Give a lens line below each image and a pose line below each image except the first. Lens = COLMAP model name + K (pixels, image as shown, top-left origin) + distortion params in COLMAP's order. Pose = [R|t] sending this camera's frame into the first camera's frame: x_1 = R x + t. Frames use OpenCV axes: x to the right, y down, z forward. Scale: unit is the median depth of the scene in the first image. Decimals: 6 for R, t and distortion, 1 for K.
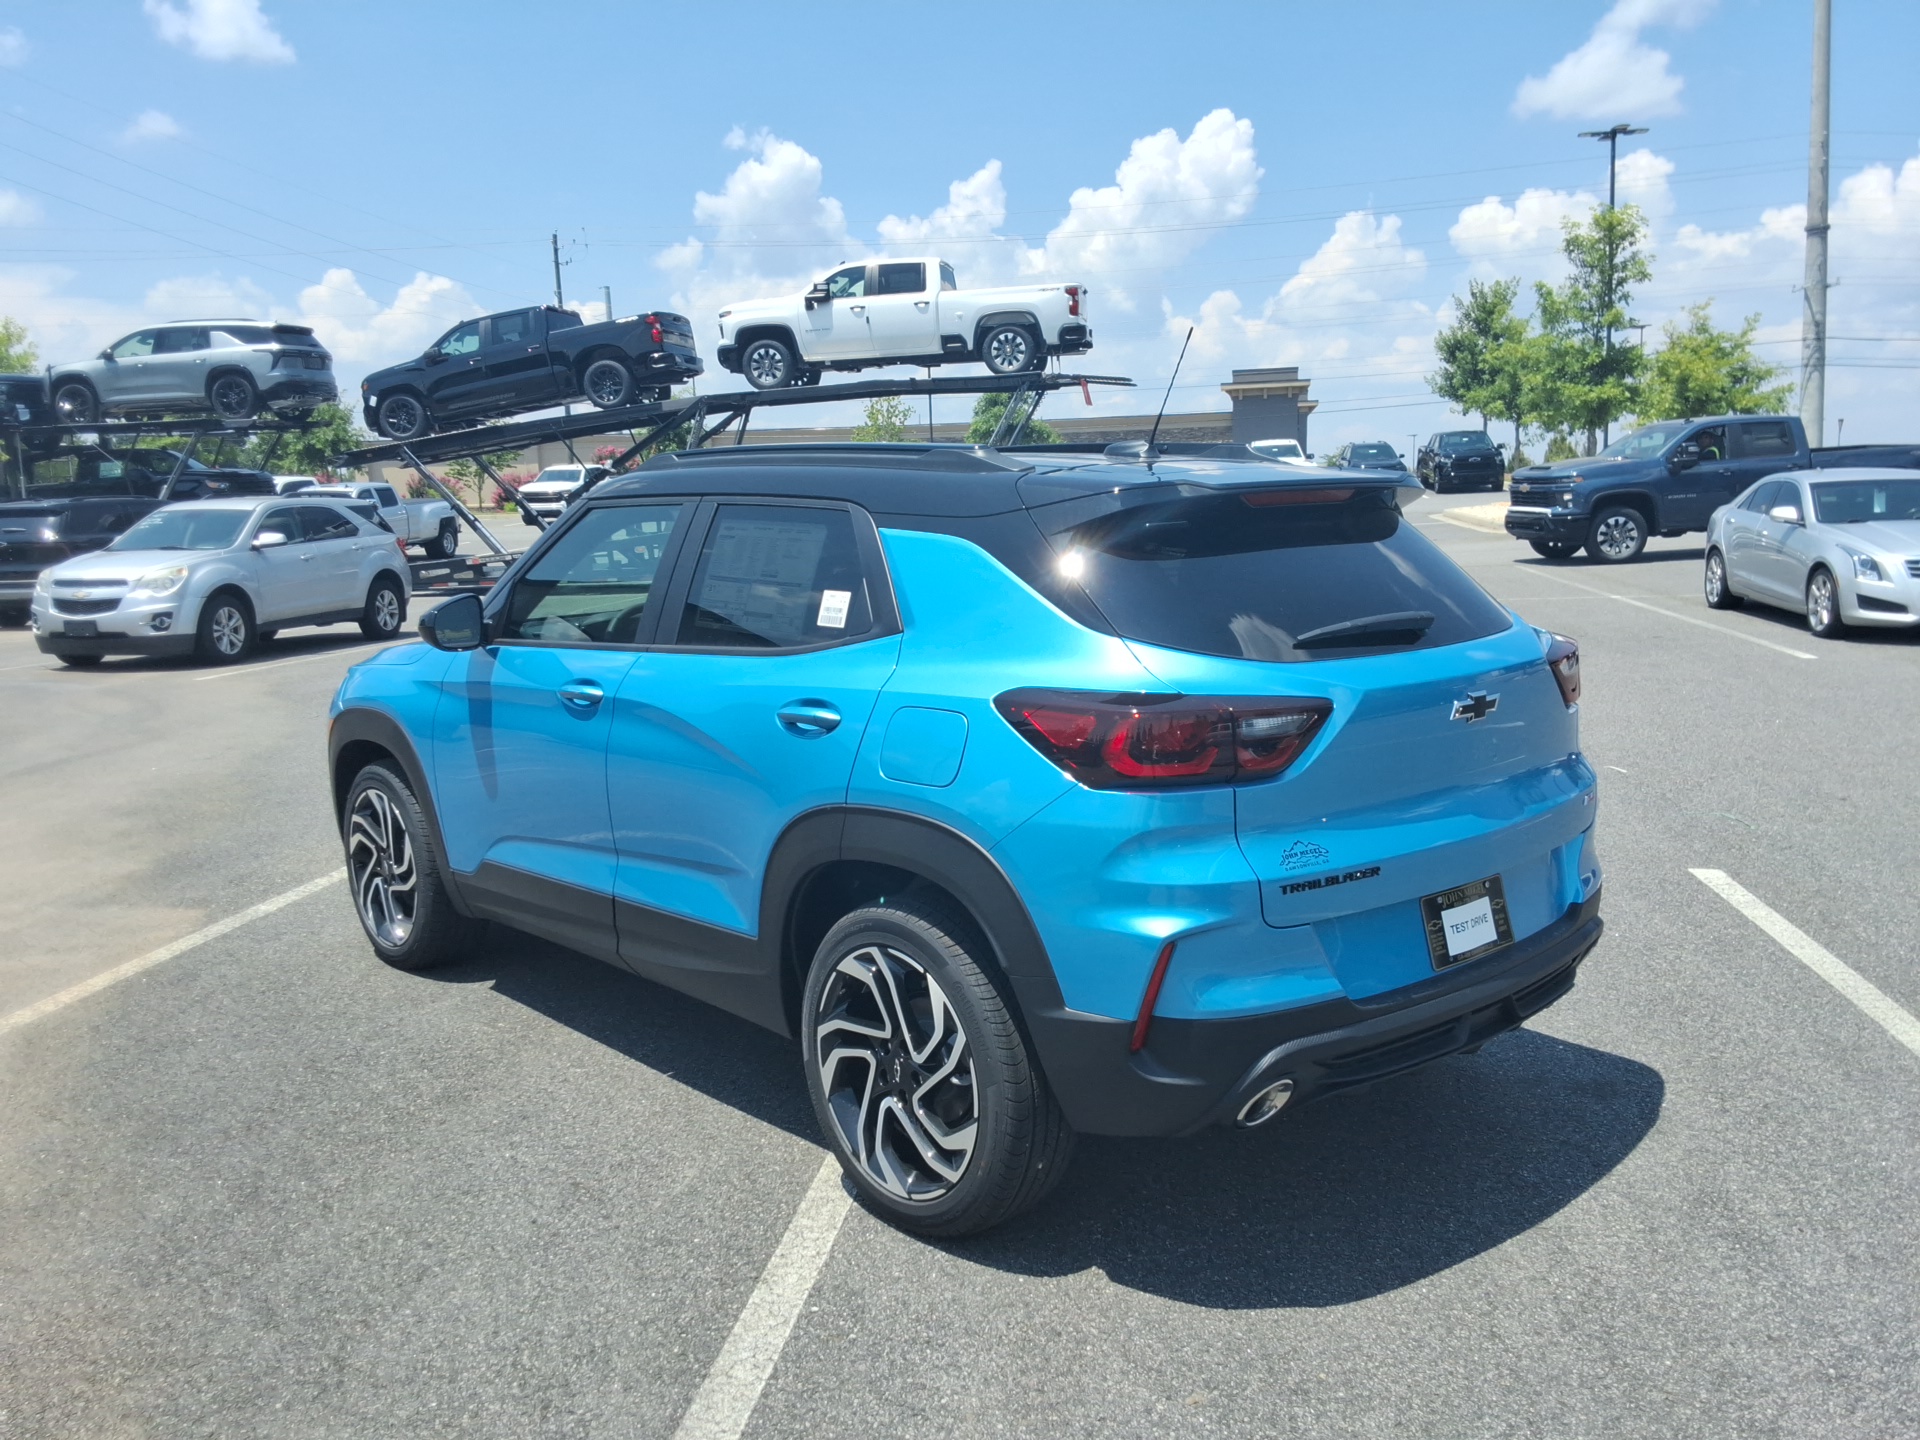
lens RADIAL K [[1514.4, 0, 966.3], [0, 1514.4, 770.0], [0, 0, 1]] dist [0.119514, -0.194013]
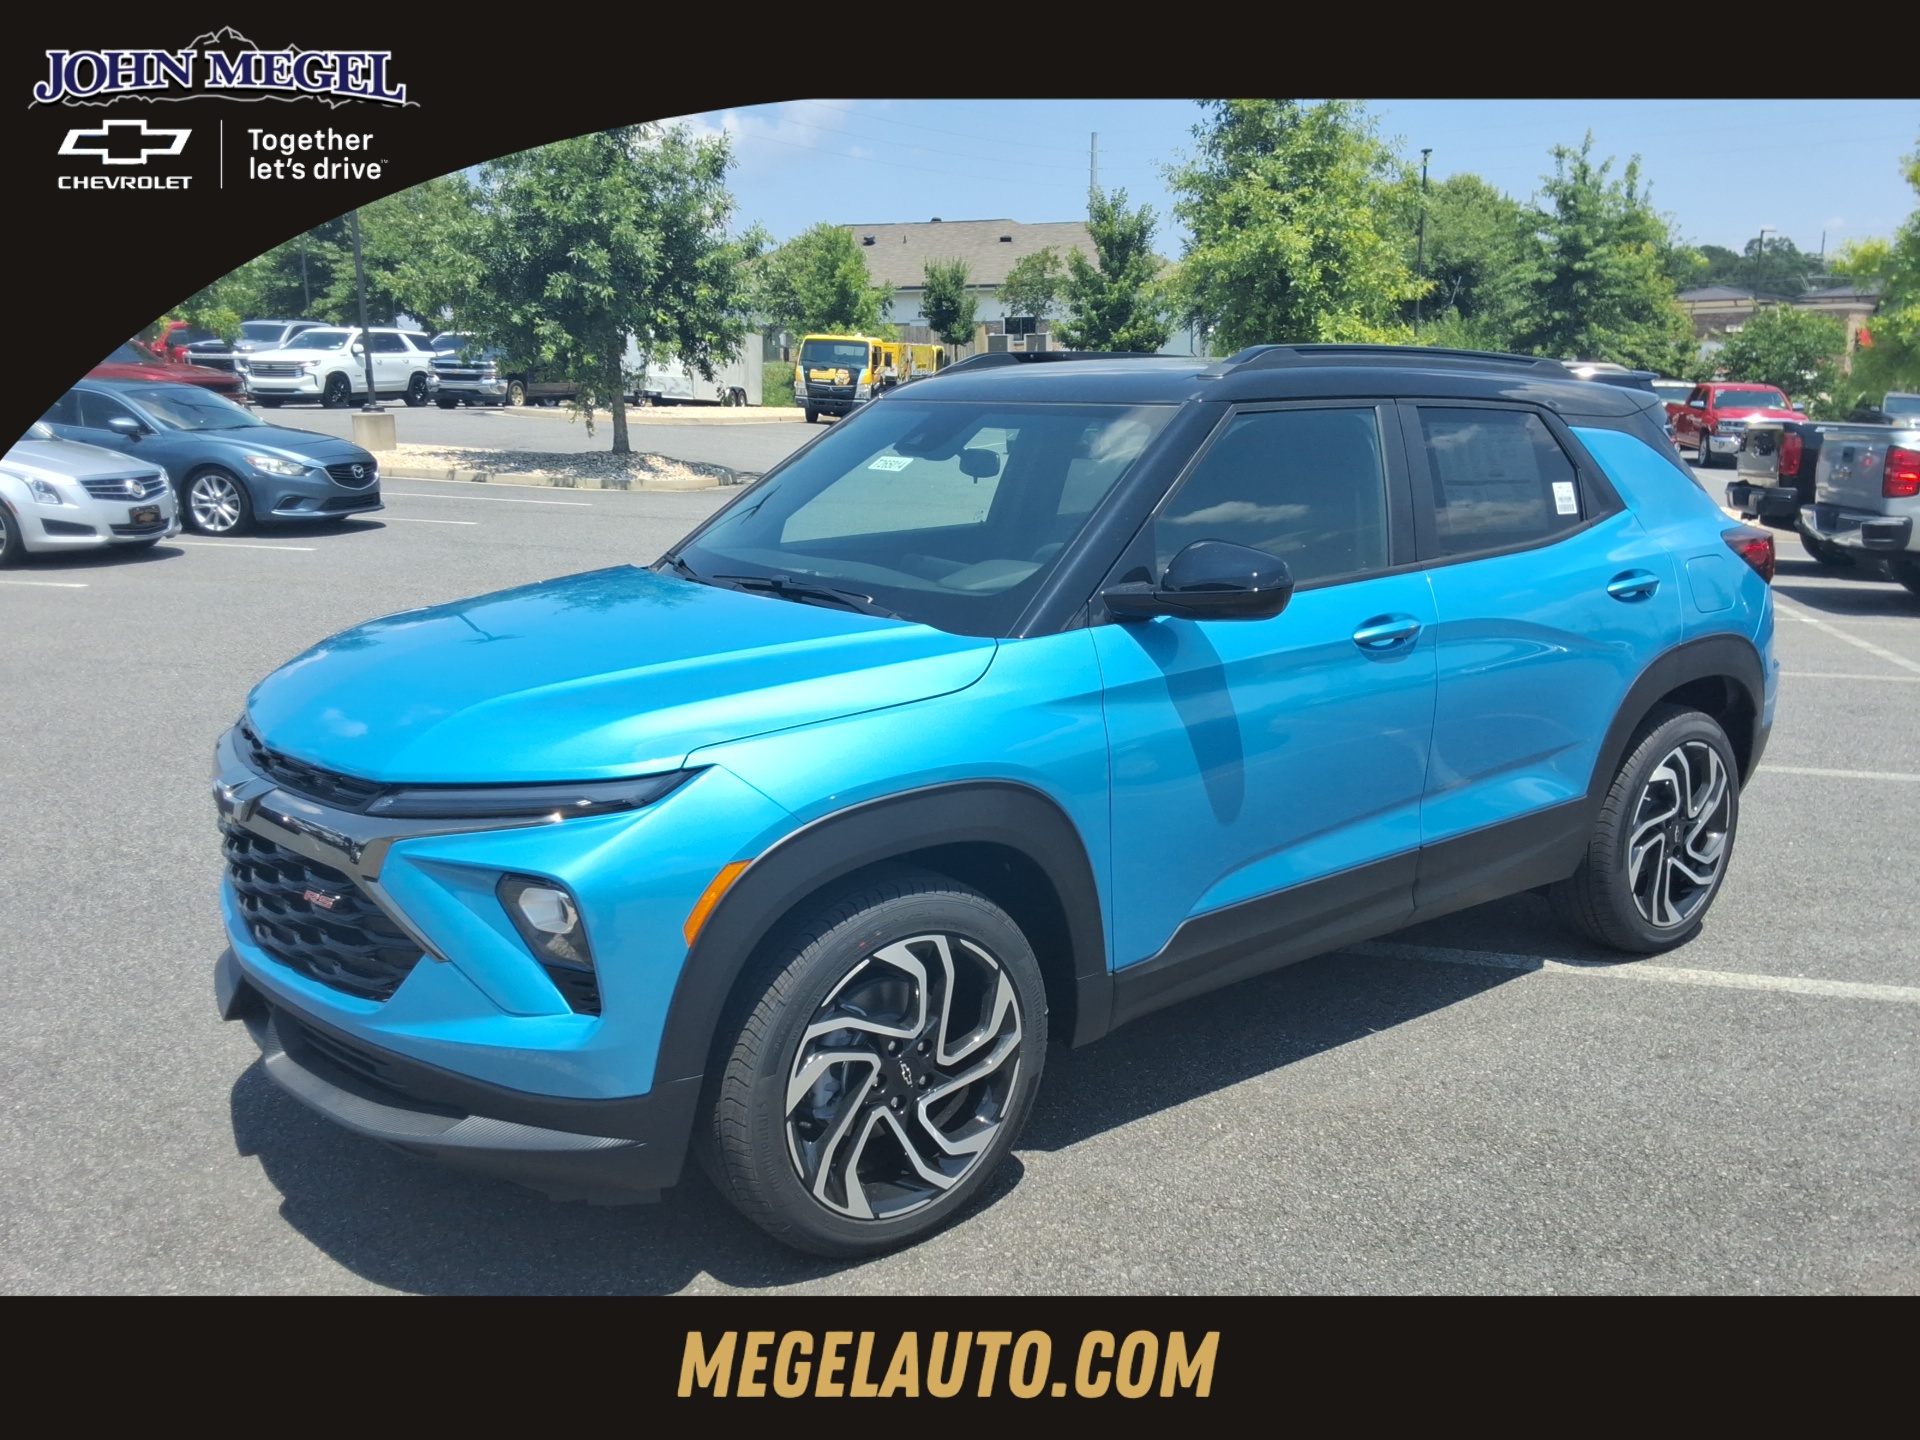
lens RADIAL K [[1514.4, 0, 966.3], [0, 1514.4, 770.0], [0, 0, 1]] dist [0.119514, -0.194013]
pose [[0.072083, -0.212713, 0.974452, -1.088864], [0.168124, 0.965605, 0.198345, -0.180031], [-0.983127, 0.149531, 0.105365, 1.133690]]
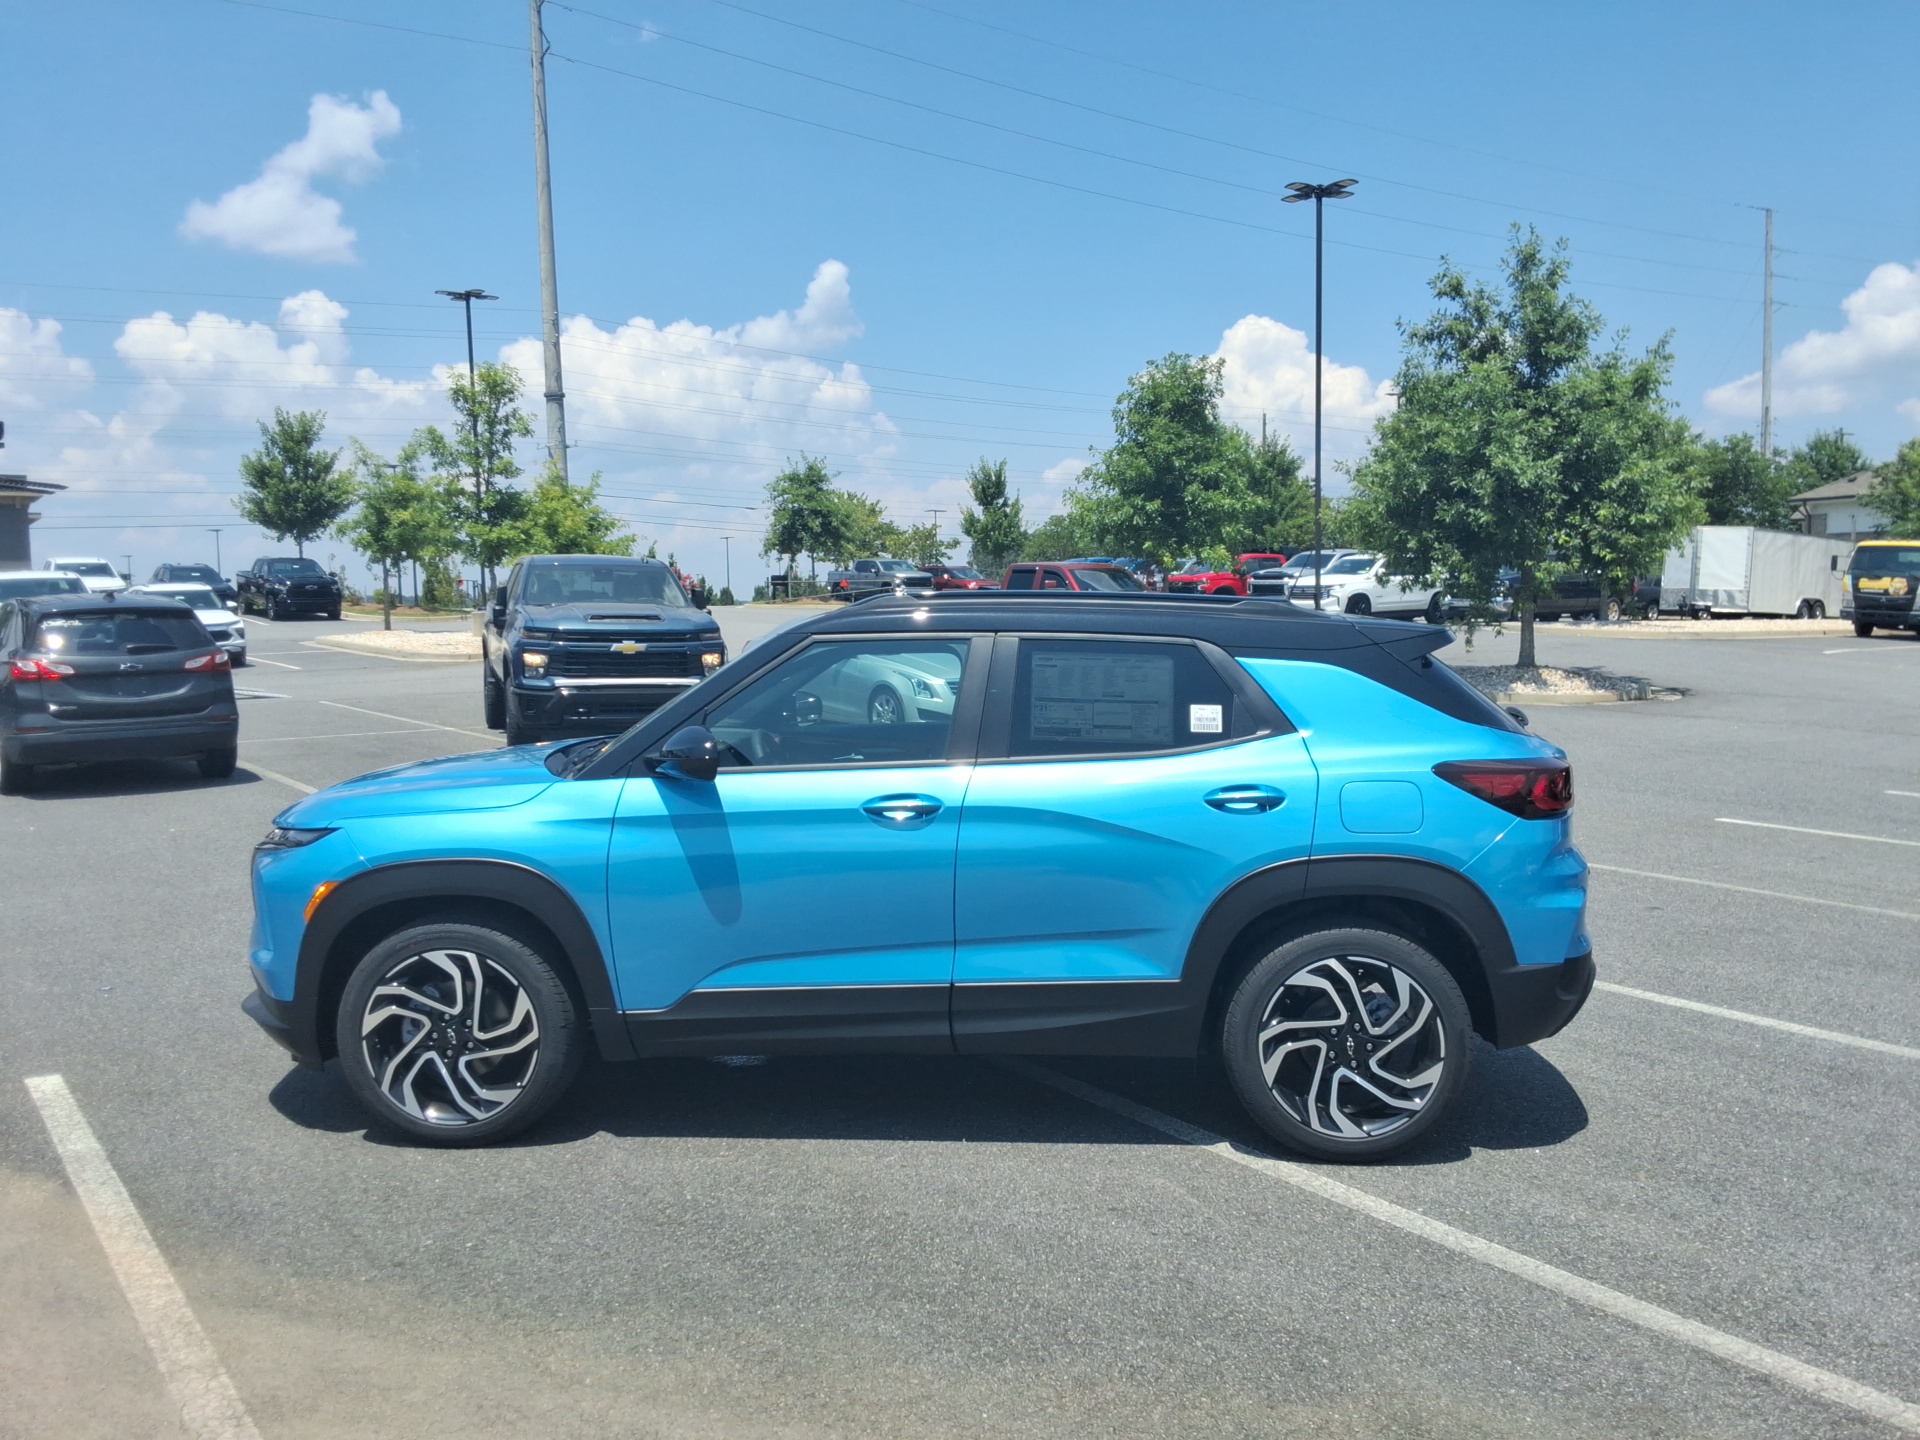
lens RADIAL K [[1526.8, 0, 976.3], [0, 1526.8, 784.3], [0, 0, 1]] dist [0.071730, -0.146711]
pose [[0.702890, -0.058970, 0.708850, -0.974703], [0.110677, 0.993487, -0.027098, -0.029926], [-0.702635, 0.097500, 0.704839, 0.180357]]
